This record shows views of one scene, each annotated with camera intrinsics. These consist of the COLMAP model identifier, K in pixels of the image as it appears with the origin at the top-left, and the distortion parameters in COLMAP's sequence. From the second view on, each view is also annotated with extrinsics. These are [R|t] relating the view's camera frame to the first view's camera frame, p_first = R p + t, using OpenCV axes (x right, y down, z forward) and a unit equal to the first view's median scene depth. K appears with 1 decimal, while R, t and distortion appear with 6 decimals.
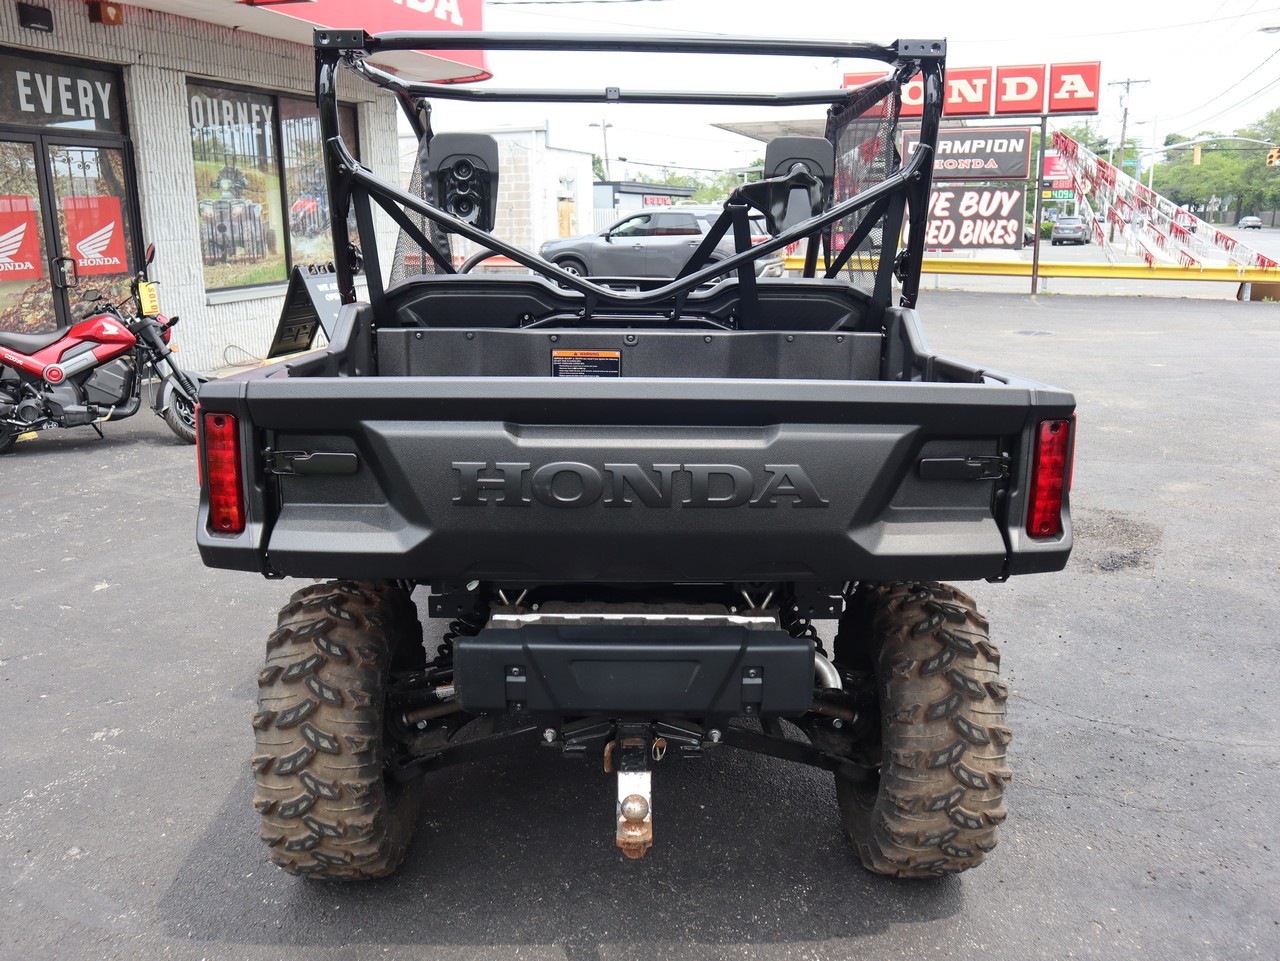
lens RADIAL K [[1020.9, 0, 633.8], [0, 1020.9, 481.4], [0, 0, 1]] dist [-0.093533, 0.059912]
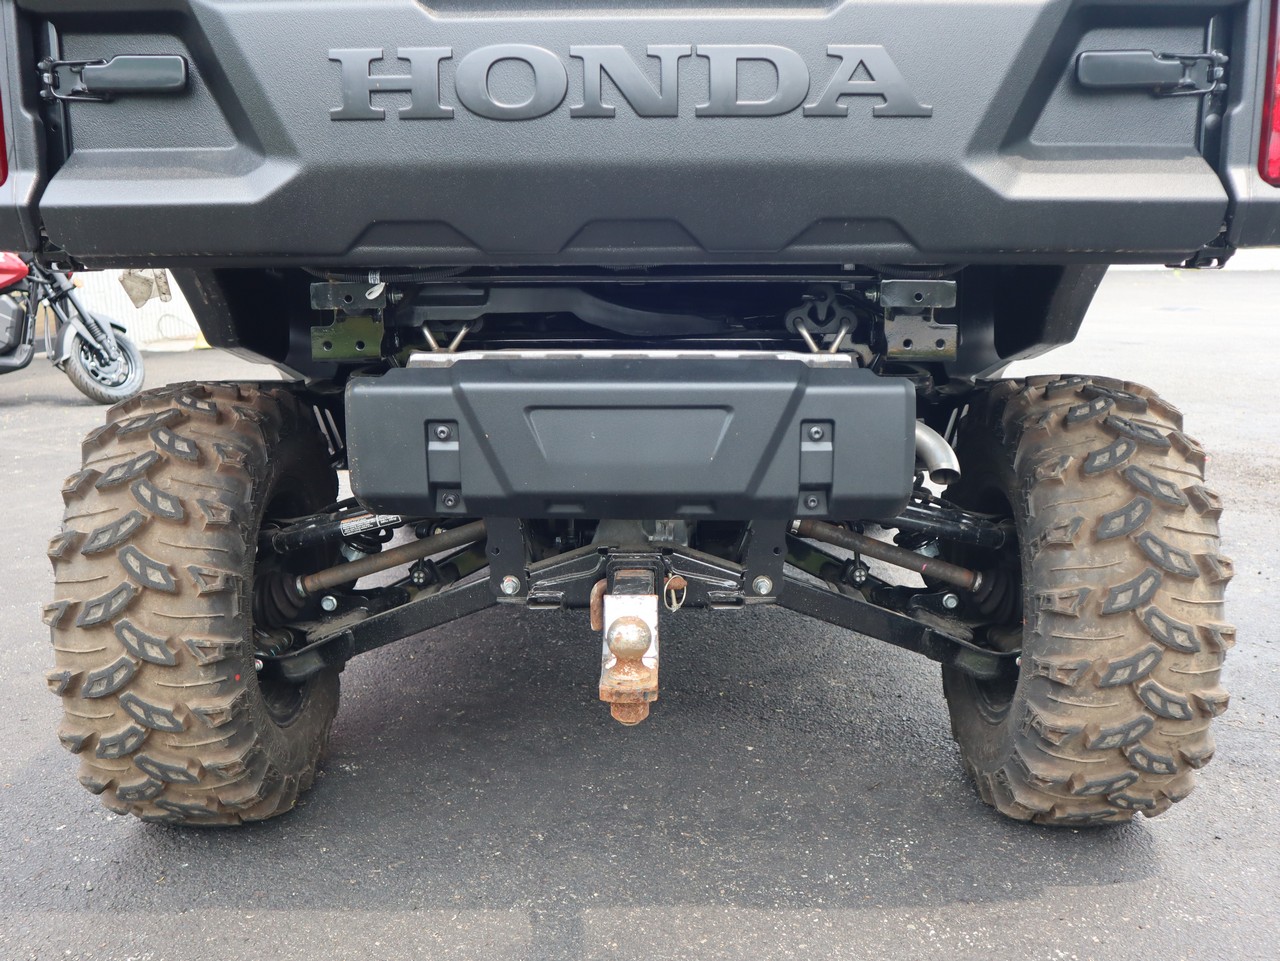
lens RADIAL K [[1230.1, 0, 640.0], [0, 1230.1, 480.5], [0, 0, 1]] dist [-0.020709, 0.006108]
pose [[0.999419, -0.009088, -0.032850, 0.026548], [0.007362, 0.998606, -0.052265, 0.212008], [0.033279, 0.051993, 0.998093, 0.193962]]
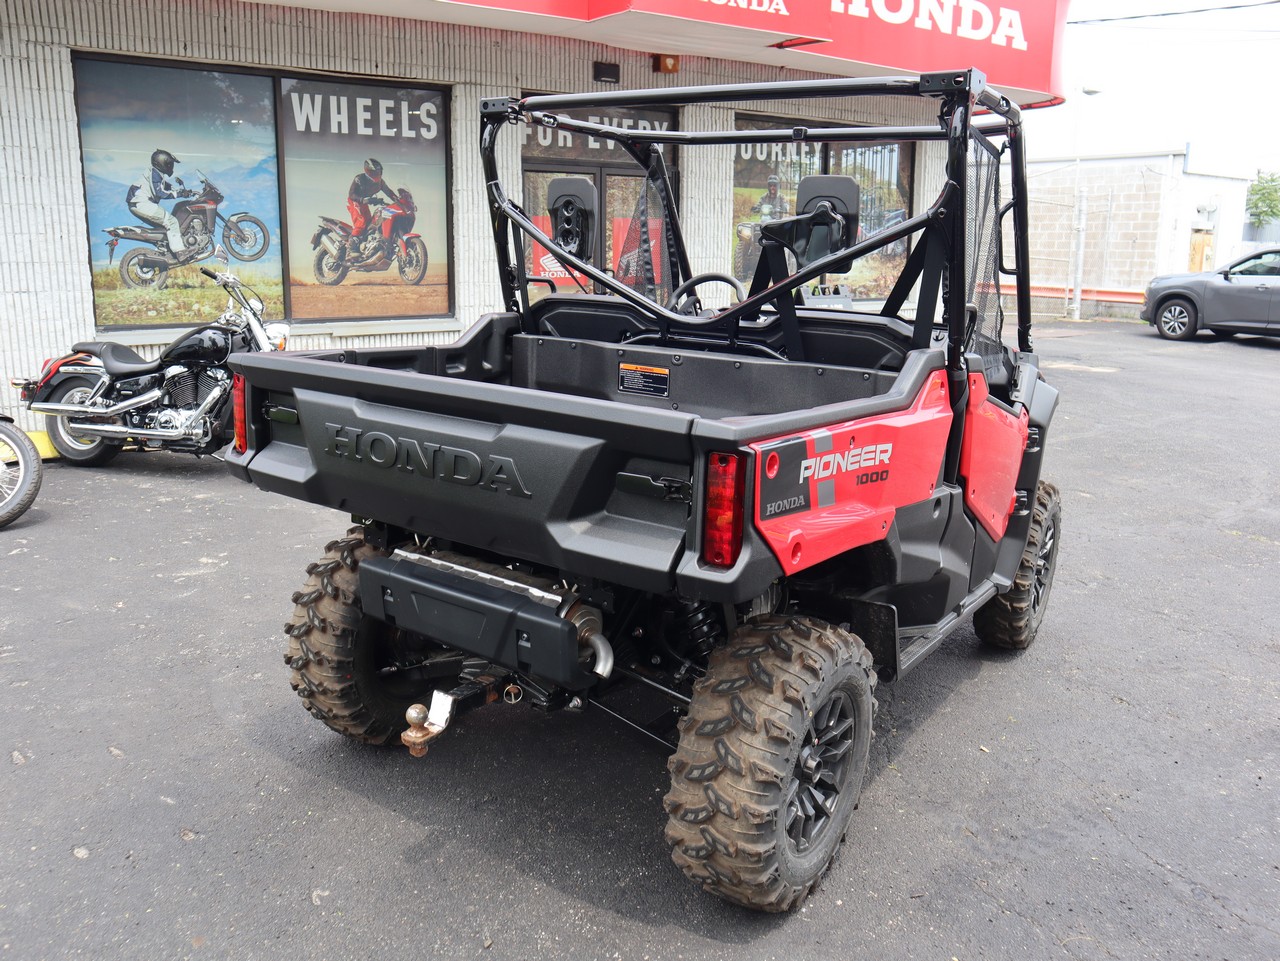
lens RADIAL K [[1038.1, 0, 641.3], [0, 1038.1, 475.9], [0, 0, 1]] dist [-0.081241, 0.060344]
pose [[0.809583, 0.145426, -0.568706, 0.726508], [-0.163563, 0.986343, 0.019381, -0.033526], [0.563758, 0.077329, 0.822312, 0.063637]]
